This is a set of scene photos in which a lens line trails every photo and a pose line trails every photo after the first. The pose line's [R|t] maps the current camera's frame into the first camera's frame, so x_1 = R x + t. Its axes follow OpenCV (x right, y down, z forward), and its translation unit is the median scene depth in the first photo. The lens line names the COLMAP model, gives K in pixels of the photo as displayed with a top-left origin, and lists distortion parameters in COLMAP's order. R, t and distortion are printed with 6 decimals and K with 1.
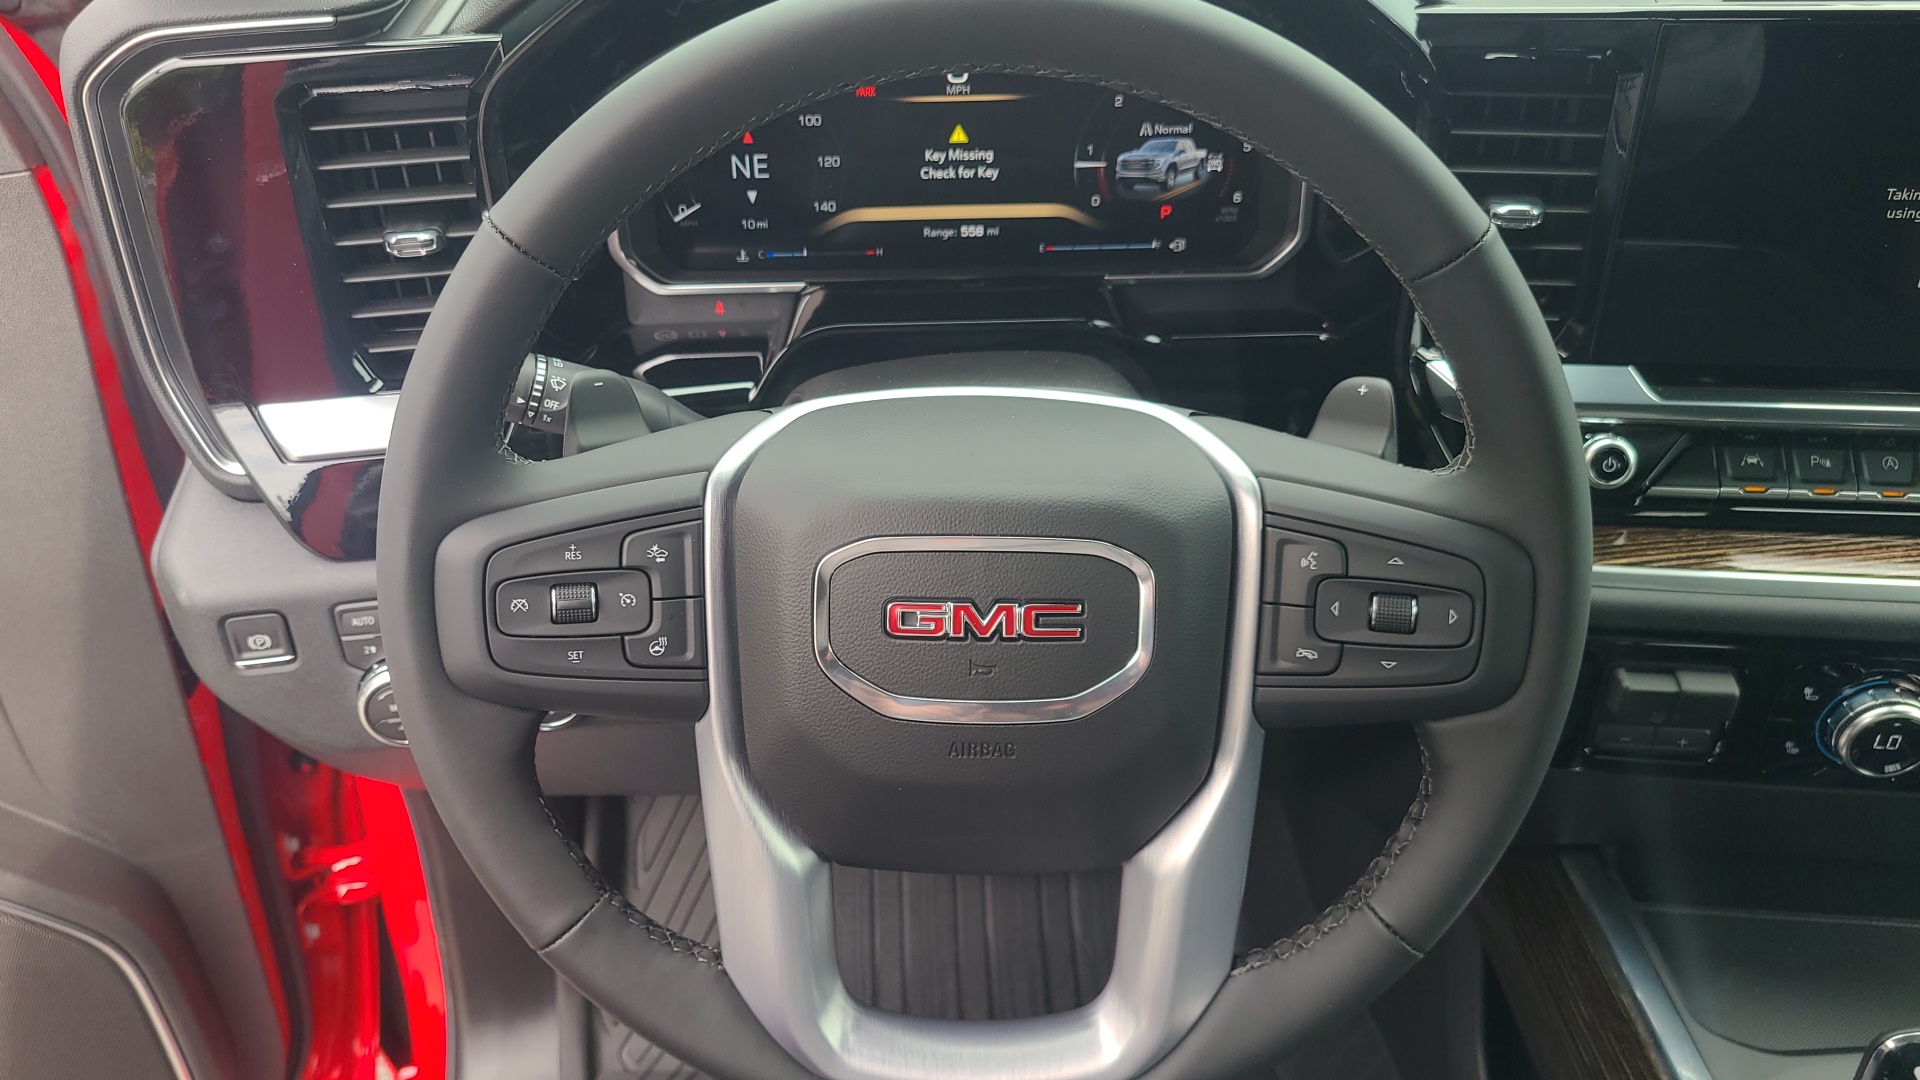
lens RADIAL K [[1552.4, 0, 923.9], [0, 1552.4, 508.1], [0, 0, 1]] dist [0.013433, -0.009613]
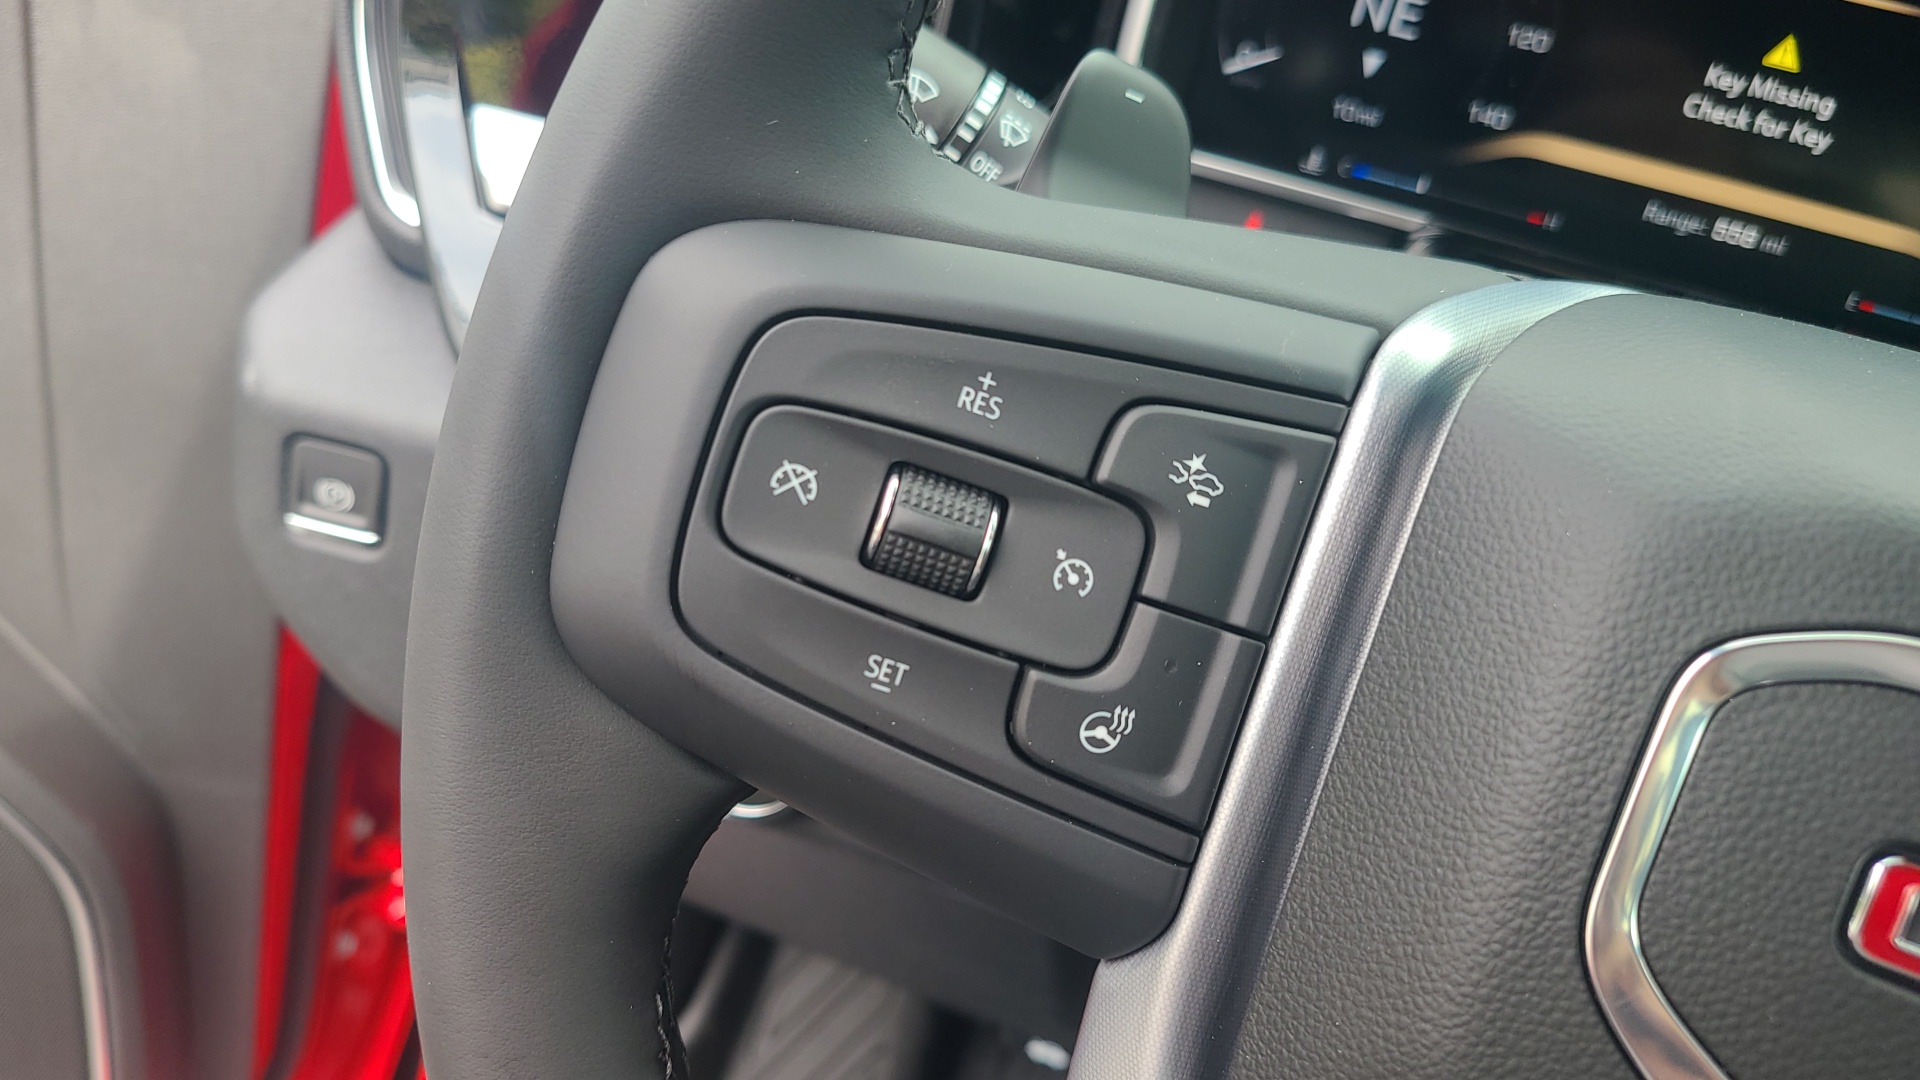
lens RADIAL K [[1552.4, 0, 923.9], [0, 1552.4, 508.1], [0, 0, 1]] dist [0.013433, -0.009613]
pose [[0.929482, 0.325028, -0.174414, -0.146750], [-0.341959, 0.936550, -0.077054, 0.074517], [0.138303, 0.131263, 0.981653, 0.569653]]
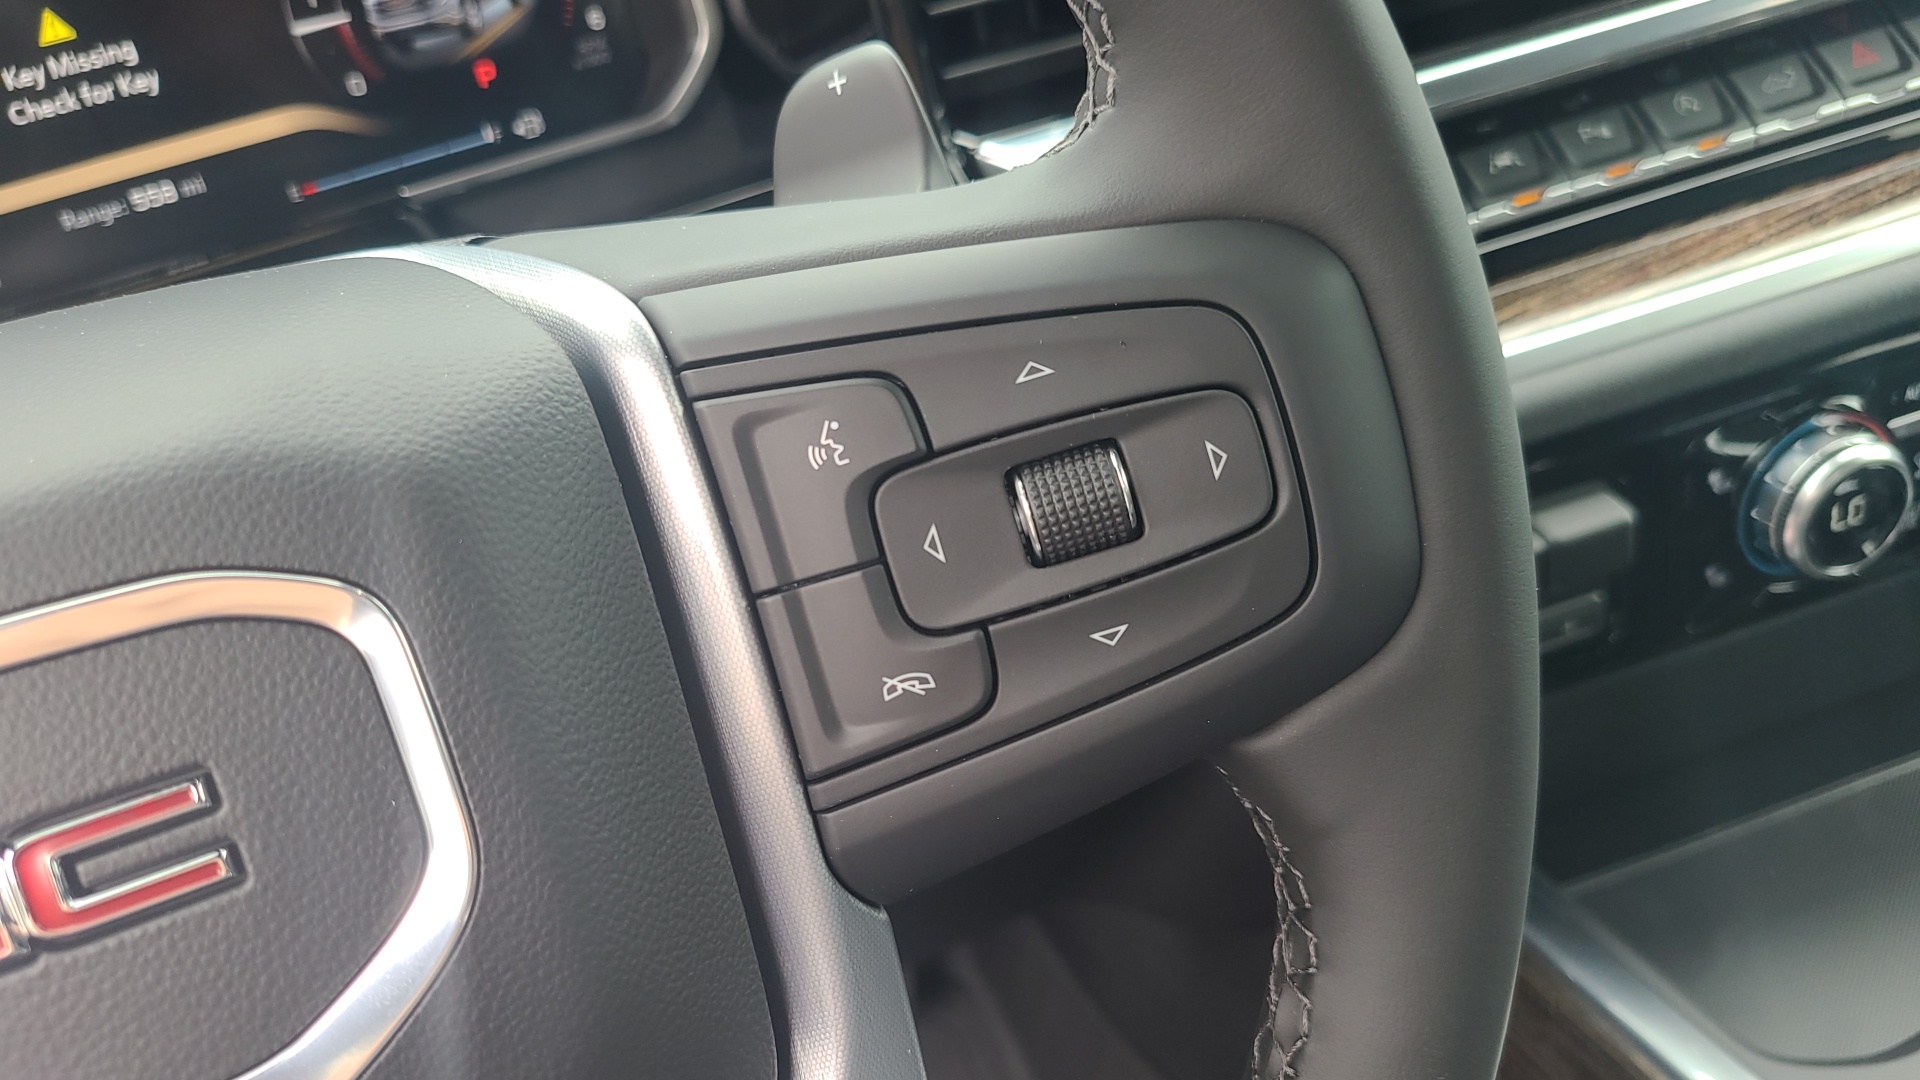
lens RADIAL K [[1552.4, 0, 923.9], [0, 1552.4, 508.1], [0, 0, 1]] dist [0.013433, -0.009613]
pose [[0.918292, -0.320447, 0.232493, 0.158347], [0.341895, 0.937972, -0.057590, 0.068860], [-0.199617, 0.132372, 0.970892, 0.563621]]
